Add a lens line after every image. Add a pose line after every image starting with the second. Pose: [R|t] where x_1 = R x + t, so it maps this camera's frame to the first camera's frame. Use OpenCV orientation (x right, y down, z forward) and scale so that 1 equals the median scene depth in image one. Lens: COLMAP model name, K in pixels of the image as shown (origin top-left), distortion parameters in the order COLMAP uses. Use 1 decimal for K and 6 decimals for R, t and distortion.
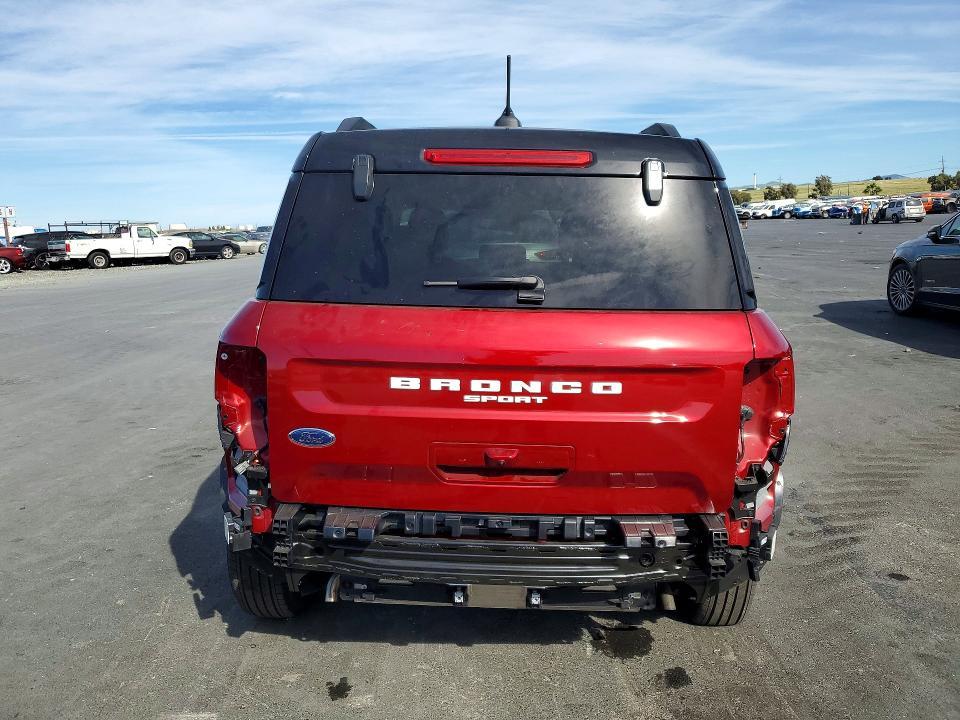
lens RADIAL K [[732.3, 0, 480.0], [0, 732.3, 360.0], [0, 0, 1]] dist [0.034337, 0.002098]
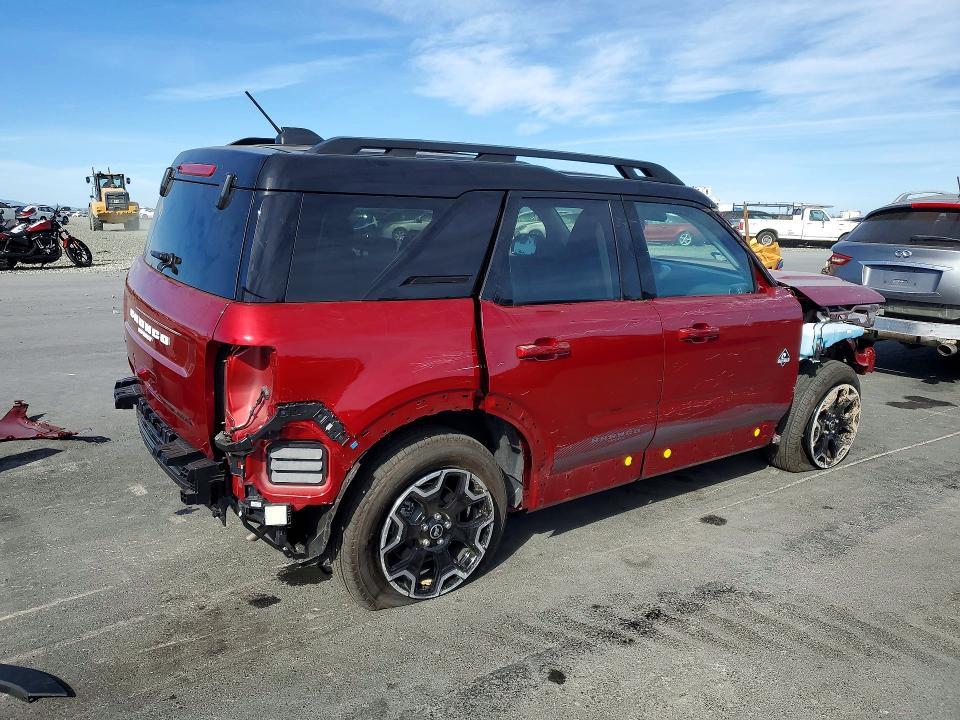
lens RADIAL K [[746.9, 0, 480.0], [0, 746.9, 360.0], [0, 0, 1]] dist [0.018873, 0.006848]
pose [[0.595702, 0.206642, -0.776169, 0.098770], [-0.190549, 0.975110, 0.113363, -0.011296], [0.780276, 0.080368, 0.620251, 0.036478]]
